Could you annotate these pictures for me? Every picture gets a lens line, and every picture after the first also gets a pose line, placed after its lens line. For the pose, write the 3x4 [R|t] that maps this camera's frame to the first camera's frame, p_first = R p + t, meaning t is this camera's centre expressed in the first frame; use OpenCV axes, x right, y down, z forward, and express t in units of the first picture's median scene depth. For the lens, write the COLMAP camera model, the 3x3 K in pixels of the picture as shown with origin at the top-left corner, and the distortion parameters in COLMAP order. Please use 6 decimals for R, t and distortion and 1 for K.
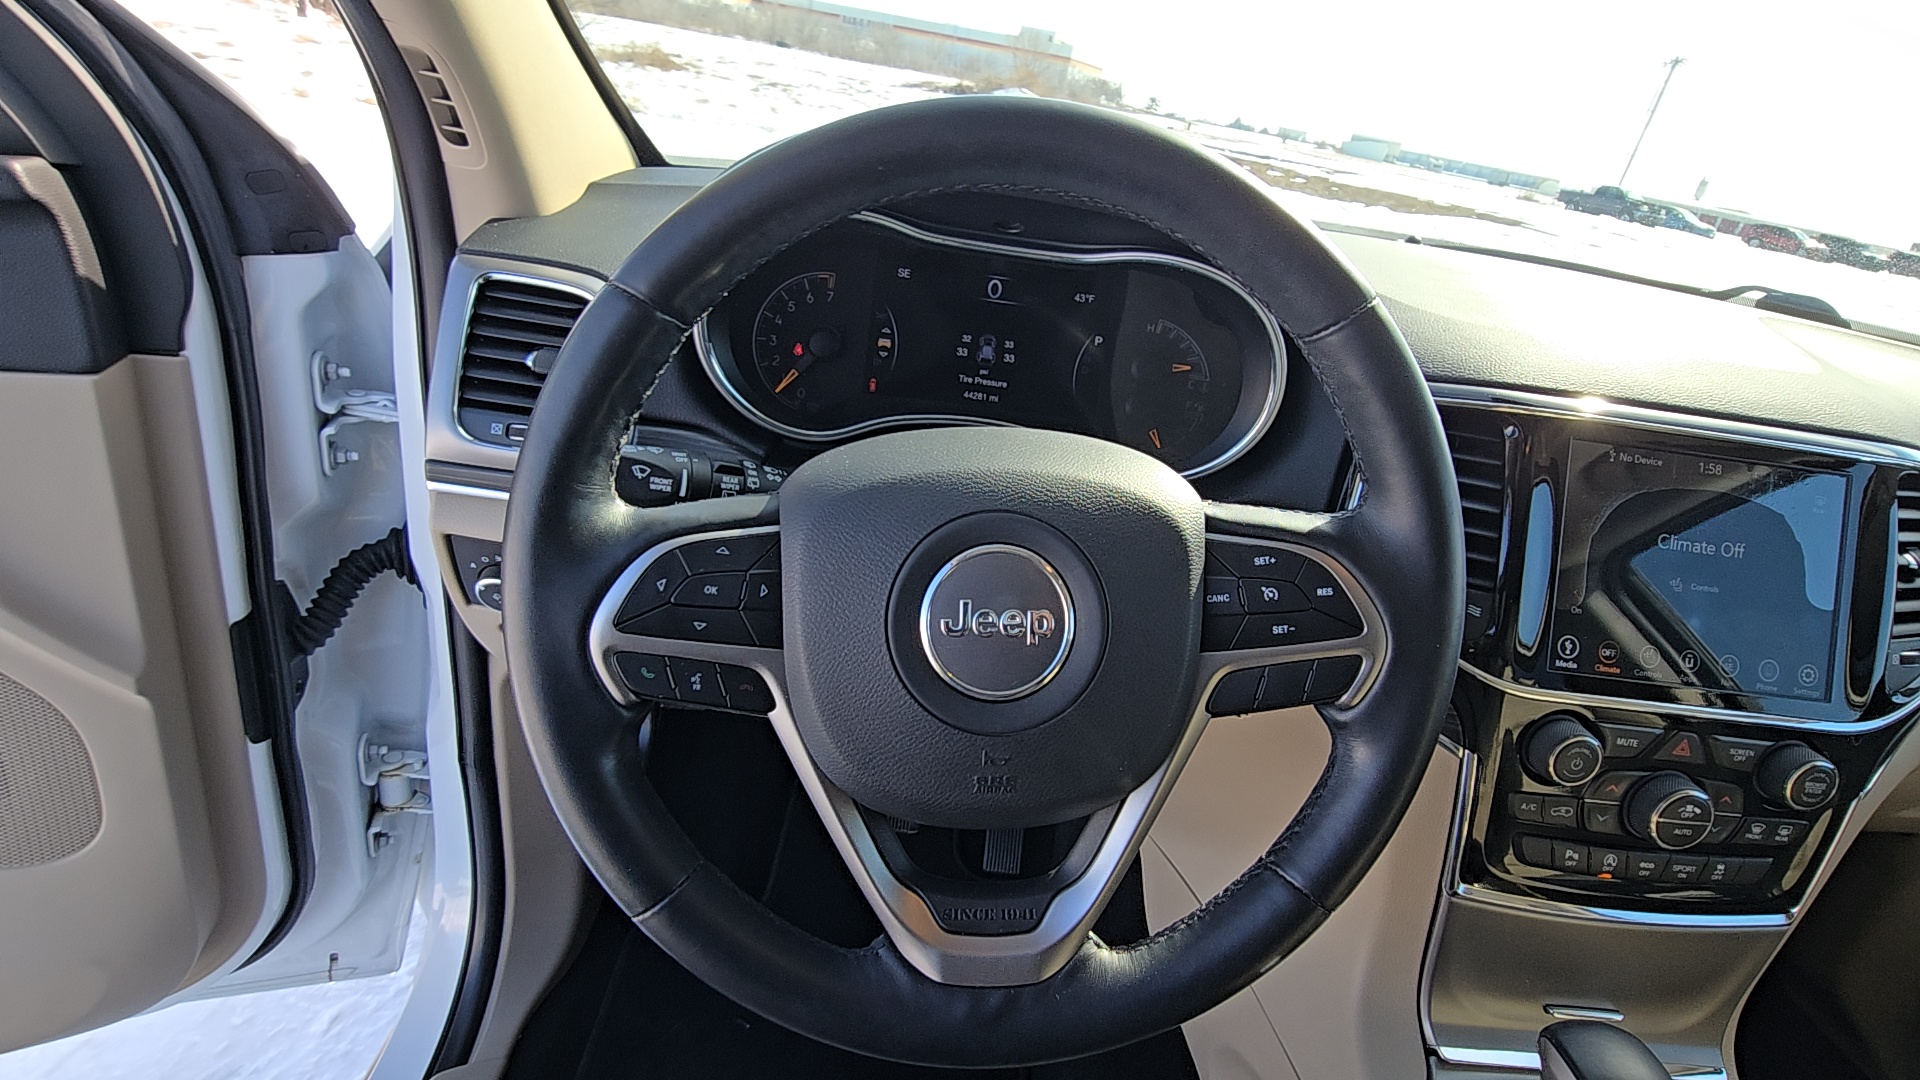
lens RADIAL K [[978.3, 0, 963.6], [0, 978.3, 545.1], [0, 0, 1]] dist [0.001385, 0.000703]
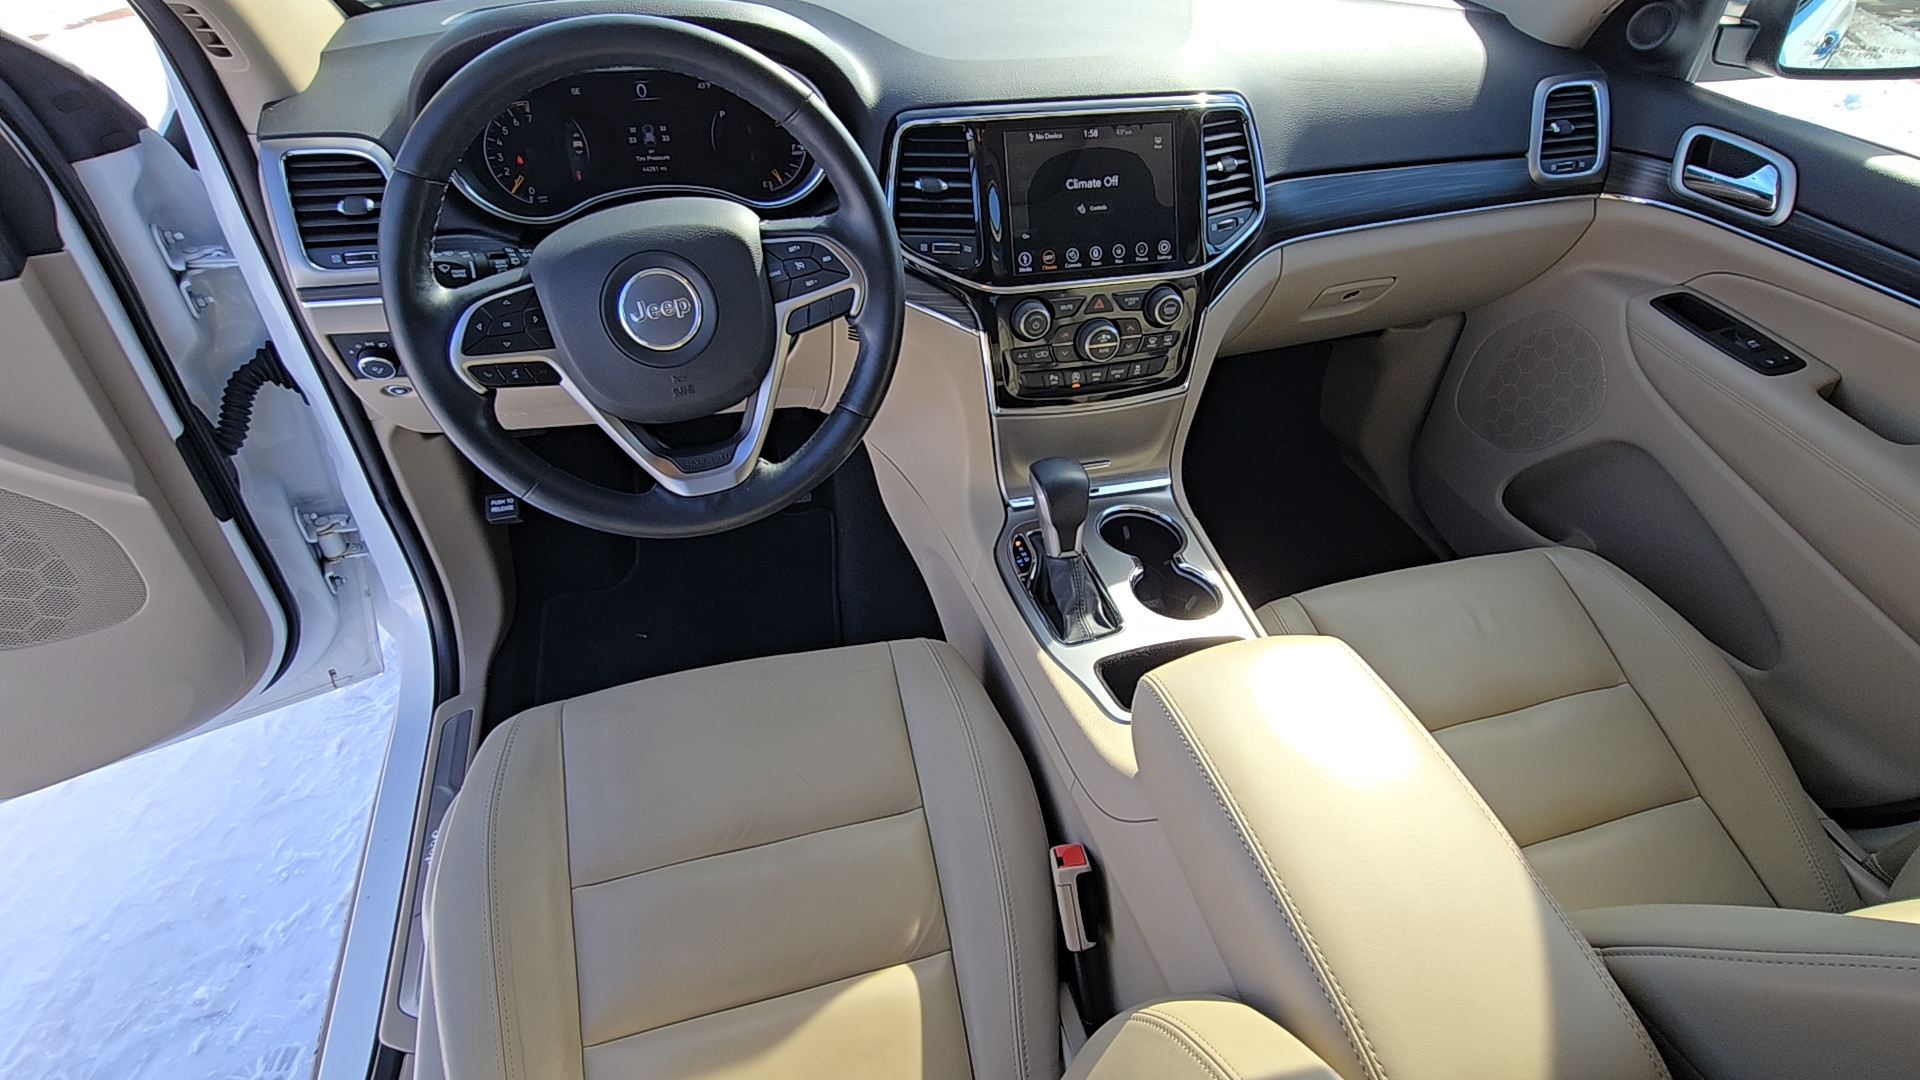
lens RADIAL K [[978.3, 0, 963.6], [0, 978.3, 545.1], [0, 0, 1]] dist [0.001385, 0.000703]
pose [[0.966047, -0.237232, 0.102348, 0.207869], [0.197924, 0.934129, 0.297035, 0.038935], [-0.166072, -0.266693, 0.949366, -0.733199]]
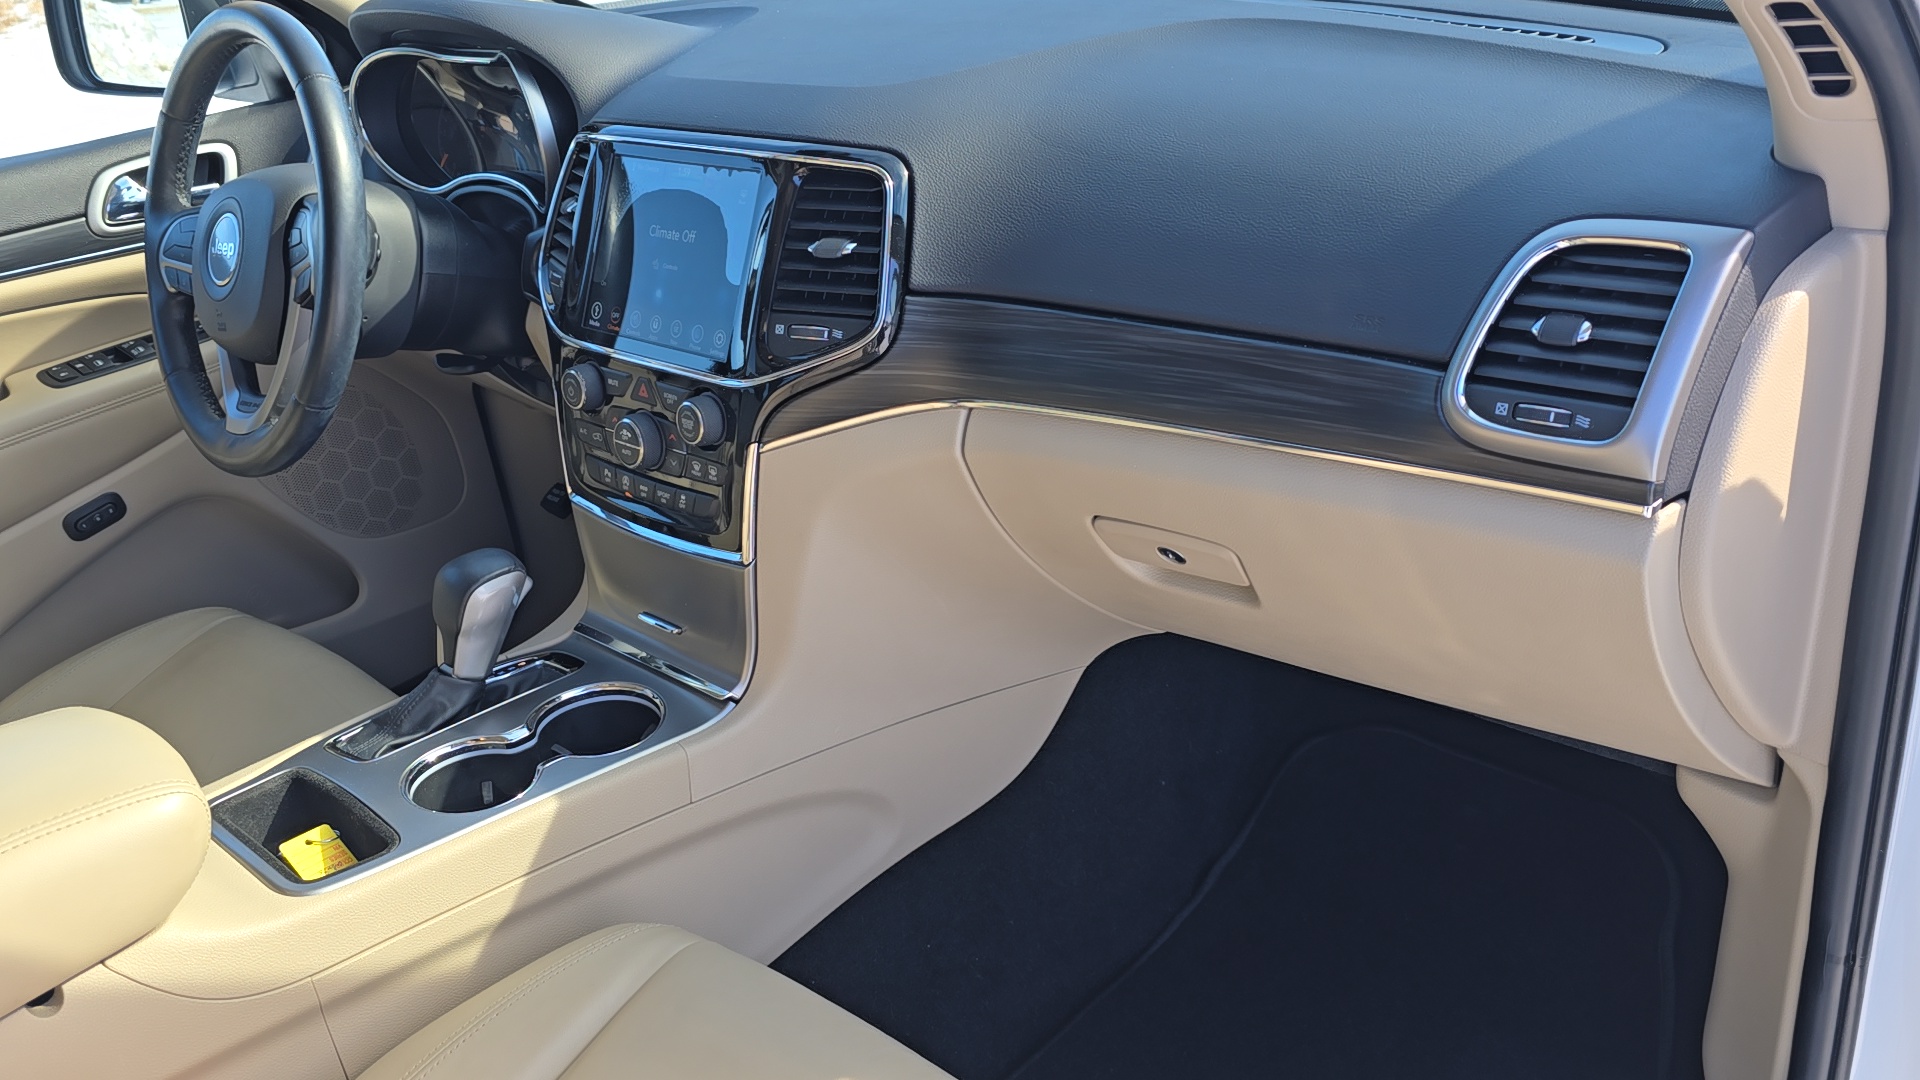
lens RADIAL K [[1588.2, 0, 960.0], [0, 1588.2, 540.0], [0, 0, 1]] dist [0.002311, -0.000349]
pose [[0.695935, 0.109654, -0.709683, 2.442652], [-0.099678, 0.993456, 0.055753, 0.235435], [0.711153, 0.031940, 0.702311, -0.160409]]
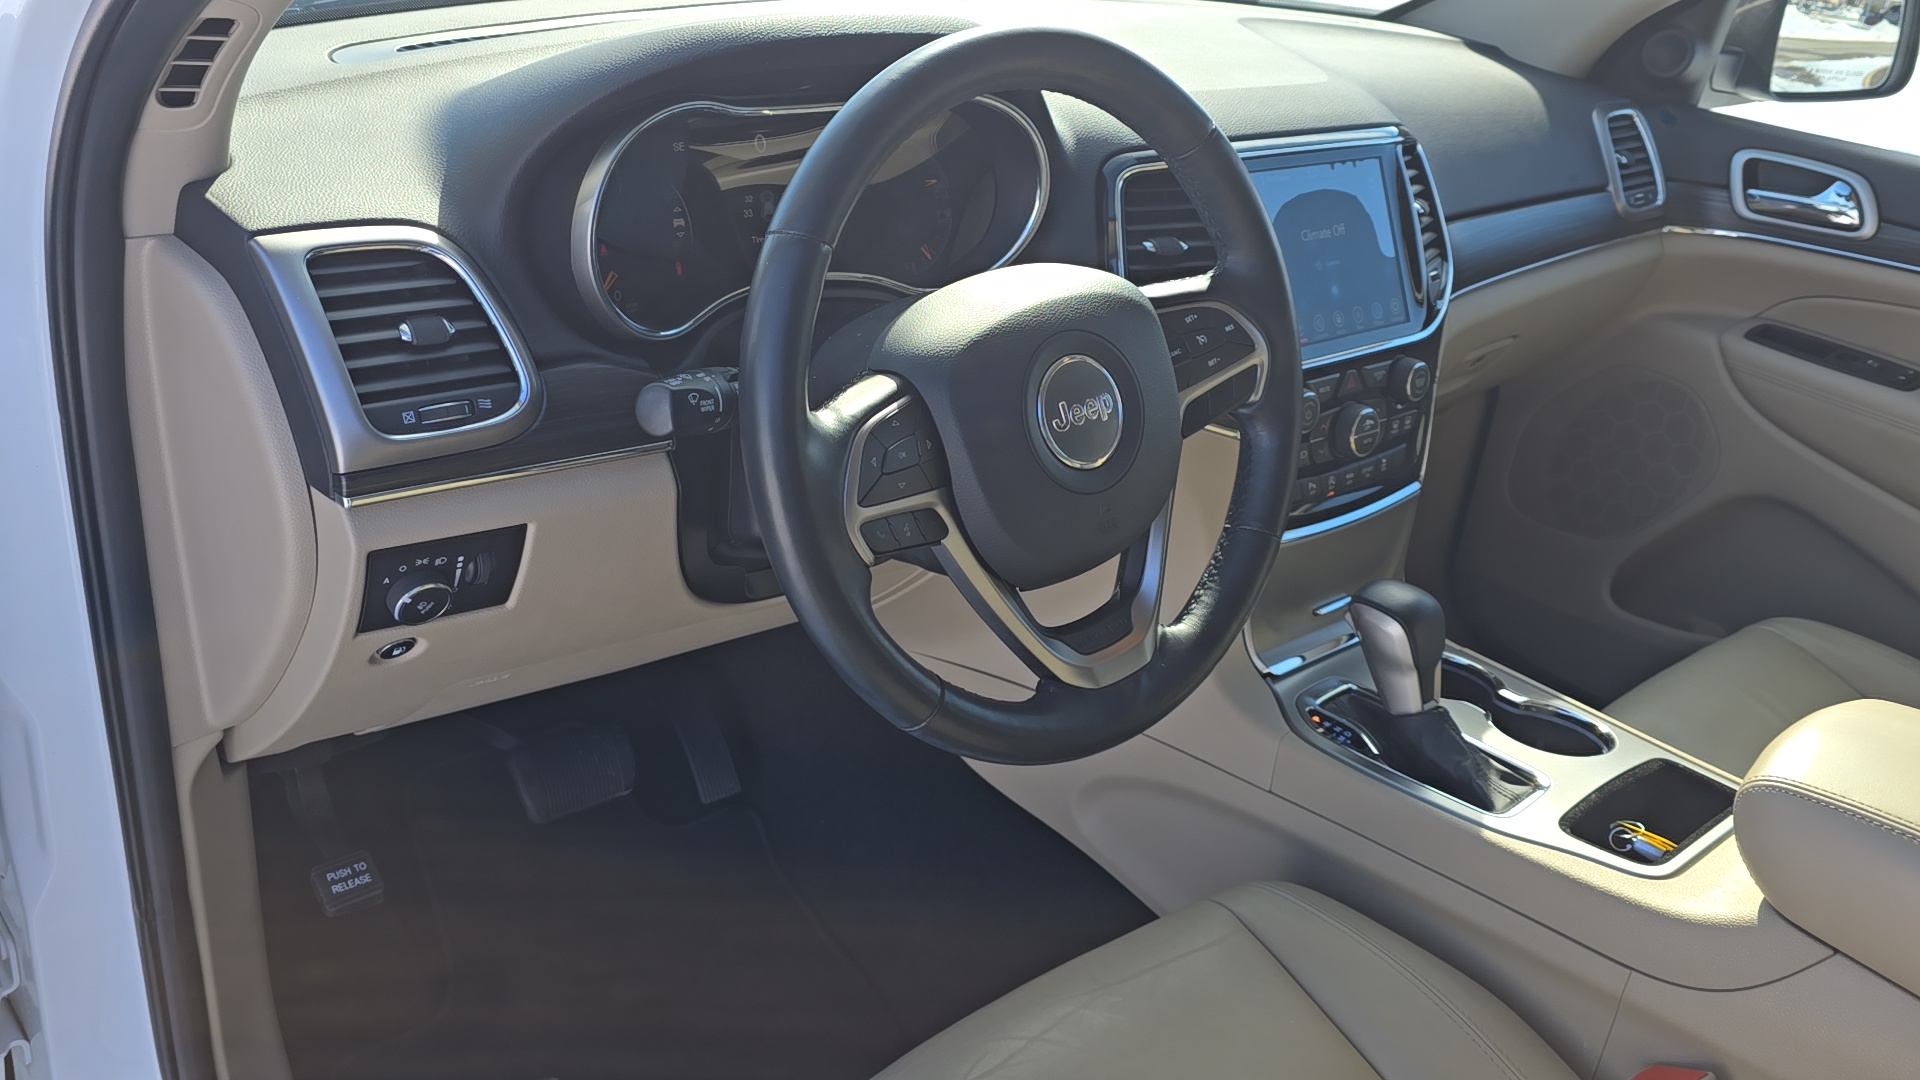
lens RADIAL K [[1588.2, 0, 960.0], [0, 1588.2, 540.0], [0, 0, 1]] dist [0.002311, -0.000349]
pose [[0.772381, -0.335788, 0.539141, -0.897489], [0.280216, 0.941903, 0.185194, -0.139335], [-0.570005, 0.008036, 0.821602, -0.471685]]
